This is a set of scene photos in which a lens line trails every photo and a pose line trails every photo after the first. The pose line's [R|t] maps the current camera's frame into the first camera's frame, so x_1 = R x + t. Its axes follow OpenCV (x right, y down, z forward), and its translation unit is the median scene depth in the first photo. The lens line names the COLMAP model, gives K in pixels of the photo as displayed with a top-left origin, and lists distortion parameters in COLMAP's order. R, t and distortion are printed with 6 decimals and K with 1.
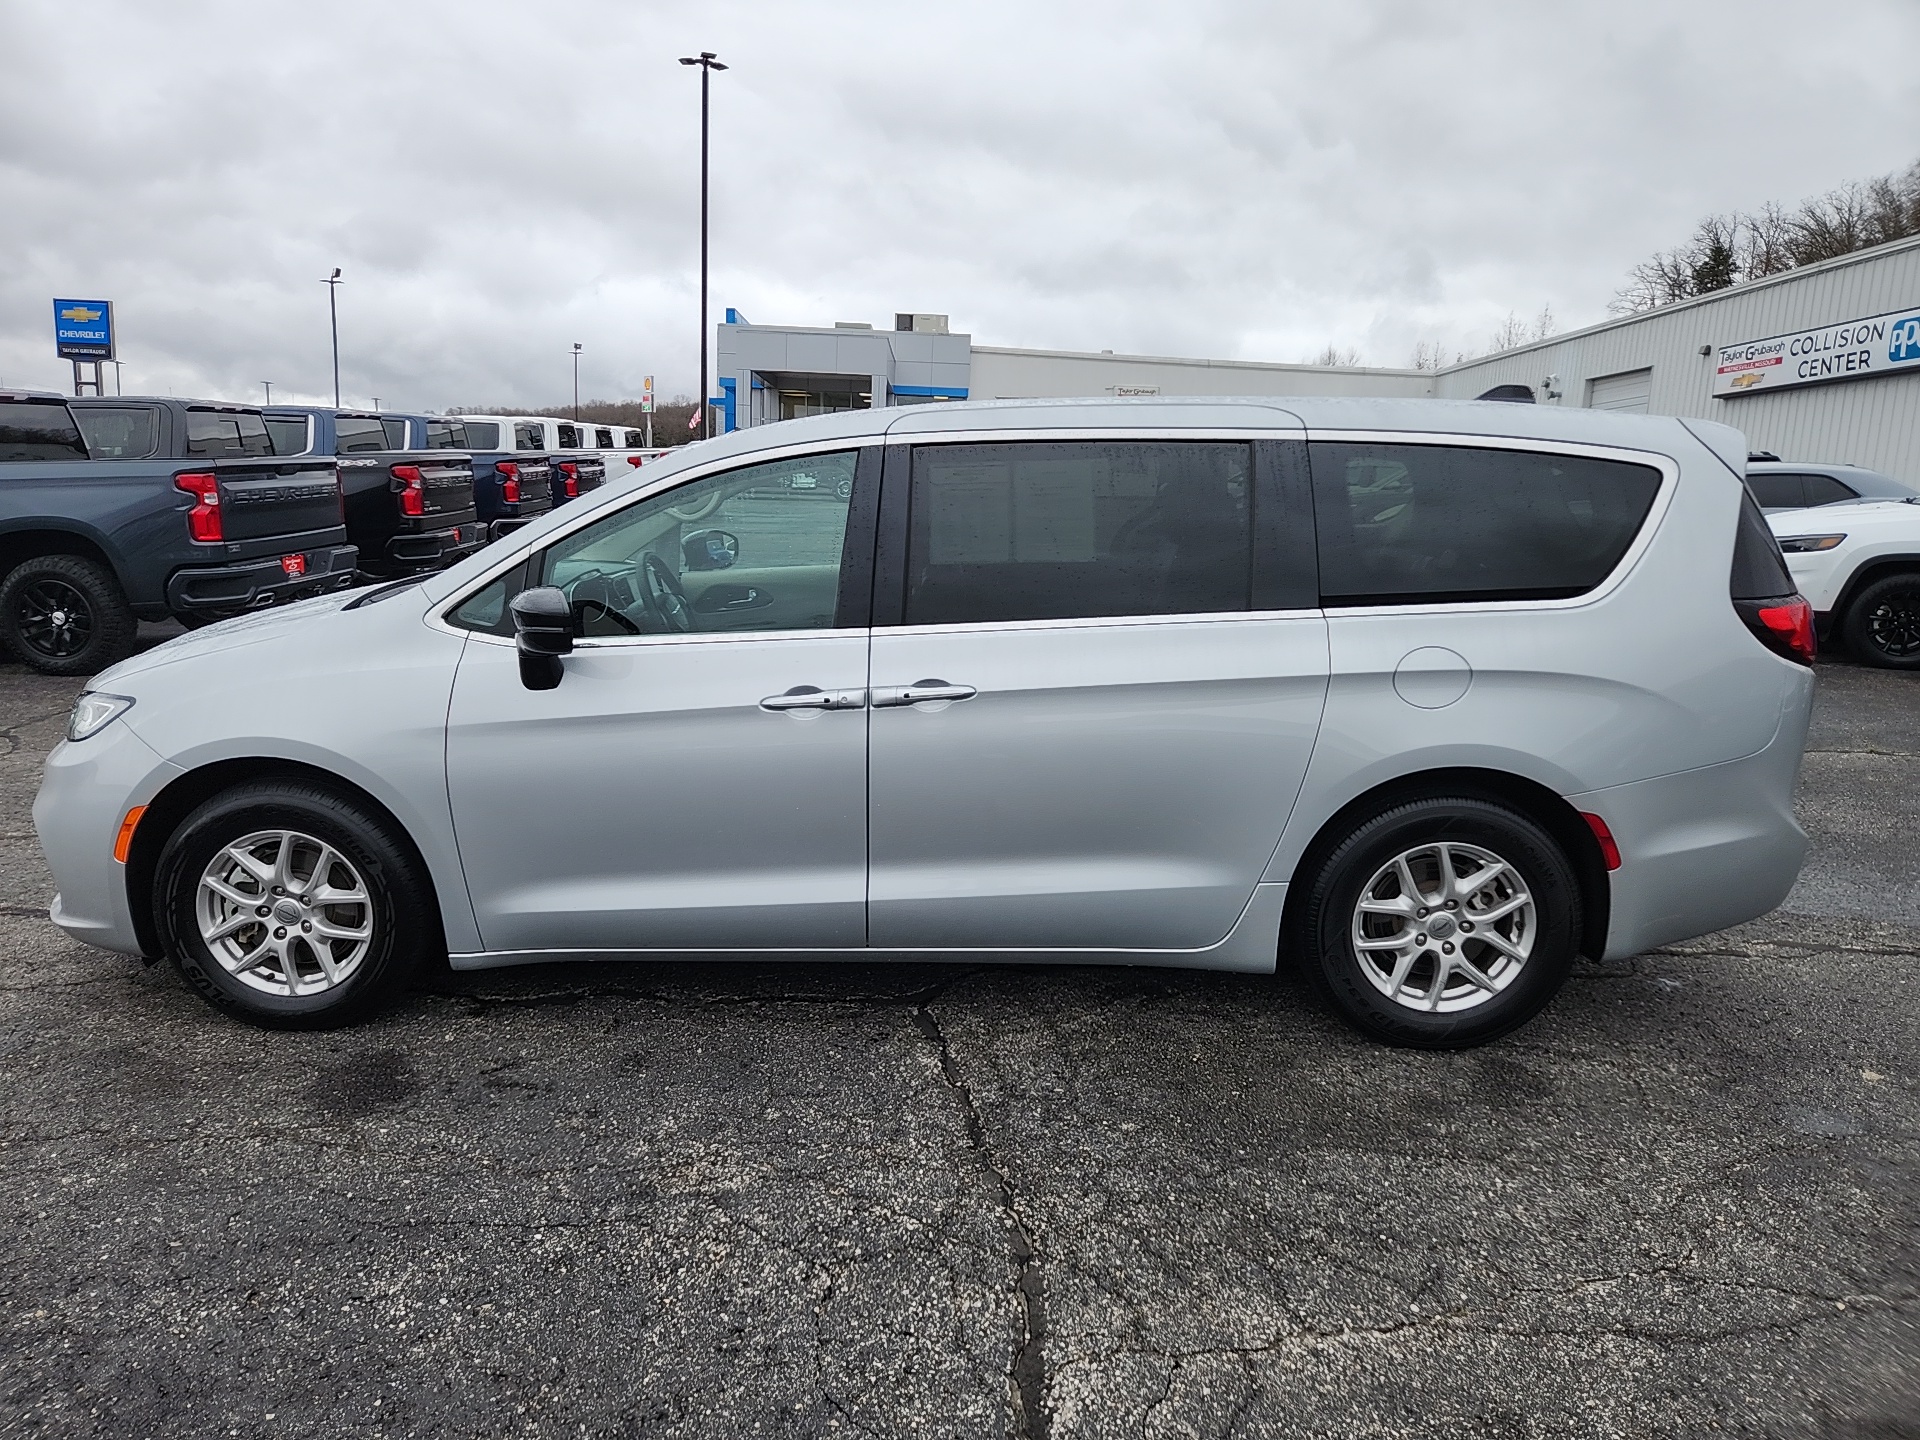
lens RADIAL K [[1308.6, 0, 961.1], [0, 1308.6, 720.2], [0, 0, 1]] dist [0.084377, -0.067246]
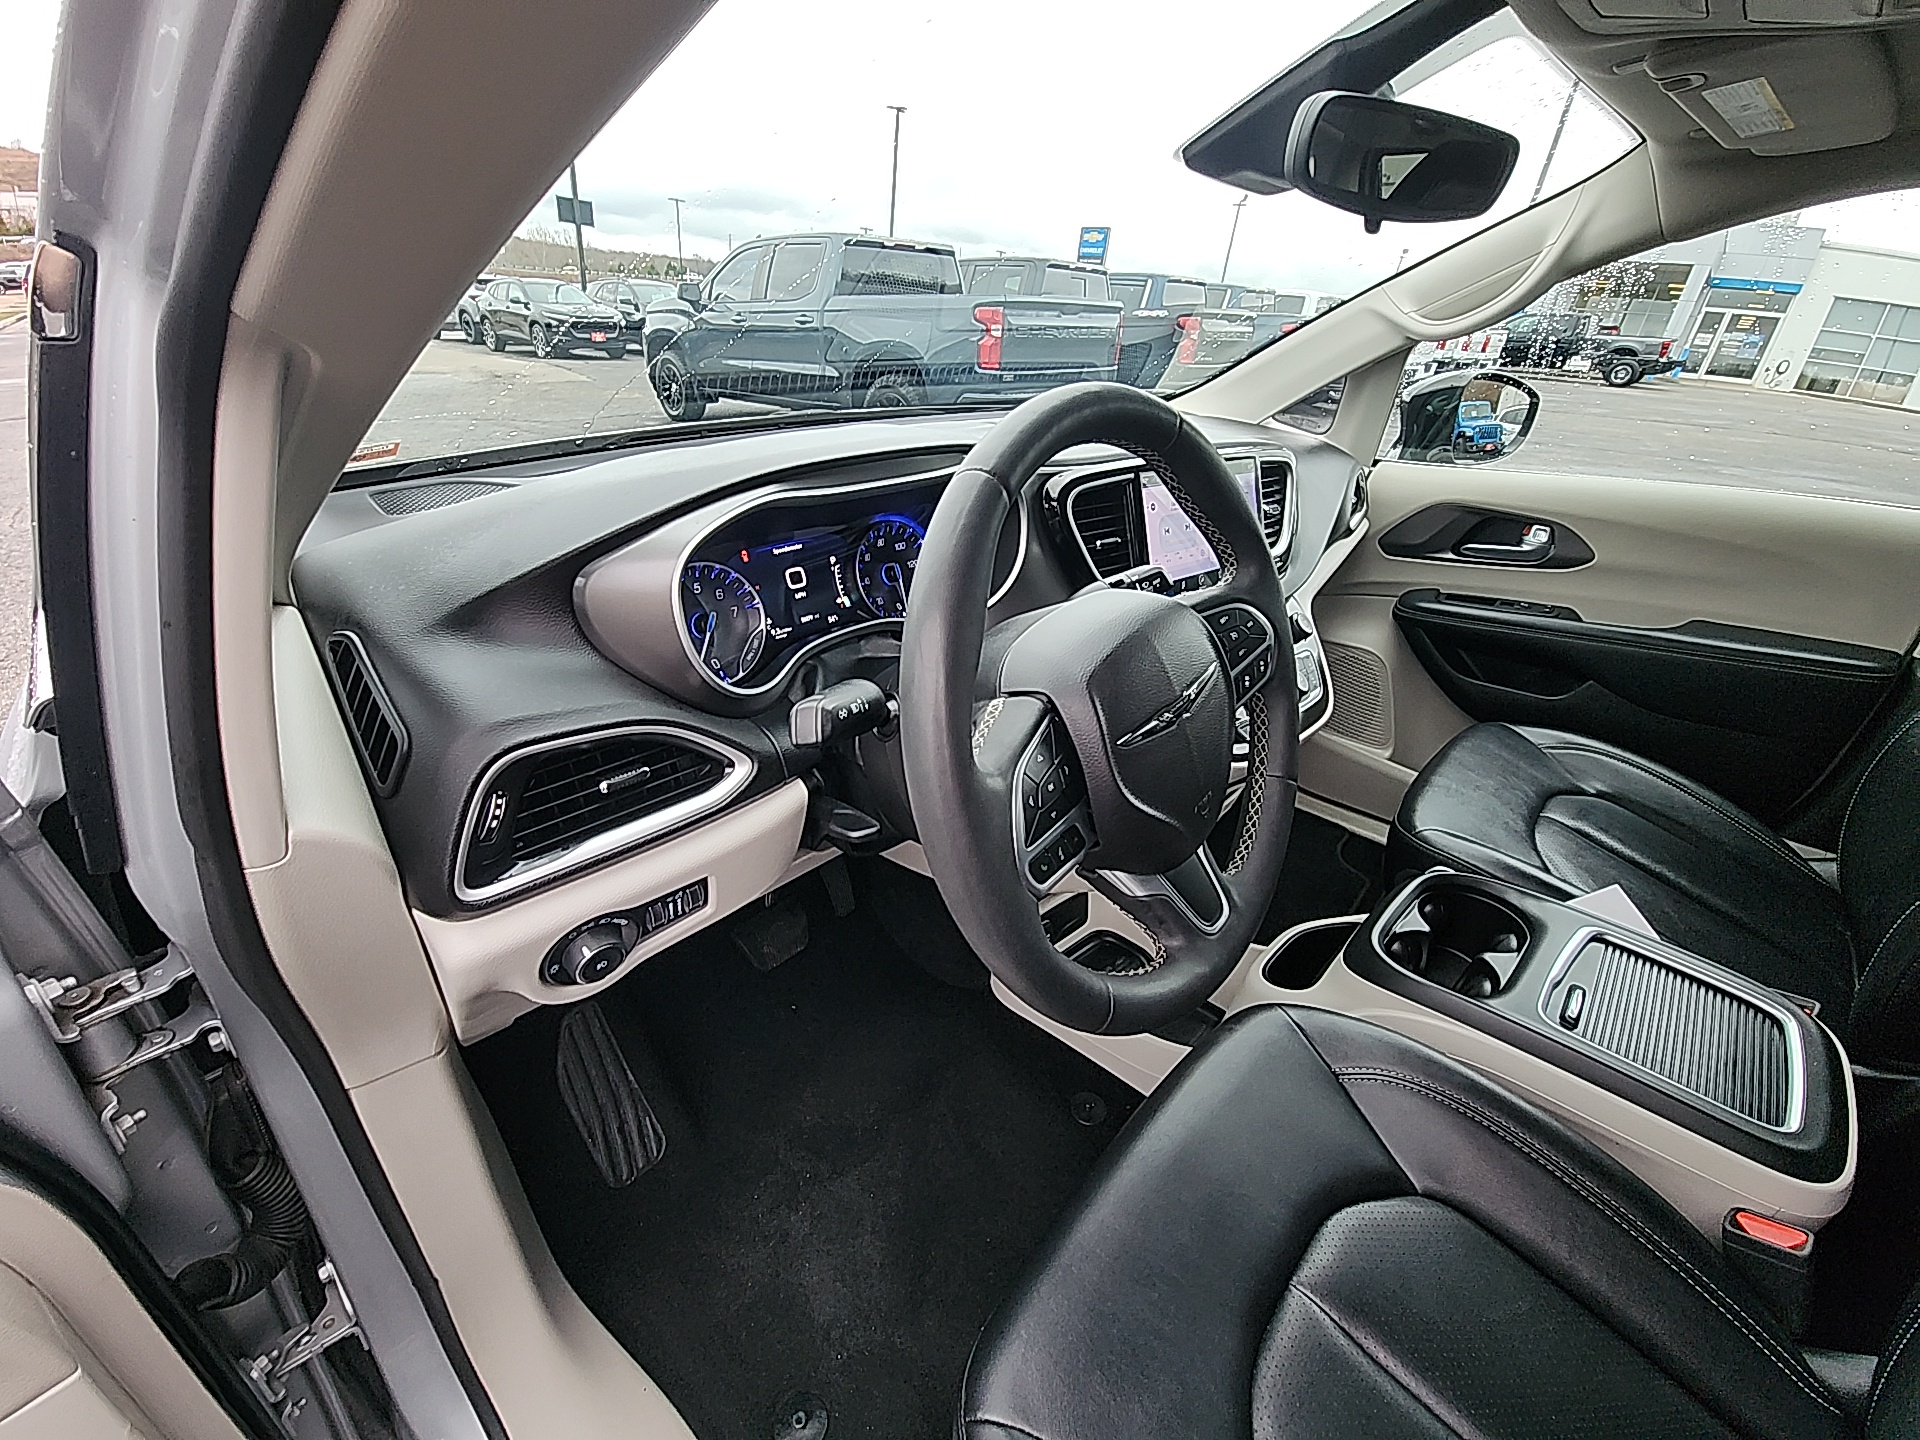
lens RADIAL K [[786.5, 0, 953.9], [0, 786.5, 719.2], [0, 0, 1]] dist [-0.000974, -0.000556]
pose [[0.739058, 0.330592, -0.586944, -0.062393], [-0.176409, 0.935872, 0.304996, -0.040808], [0.650134, -0.121868, 0.749983, 0.328902]]
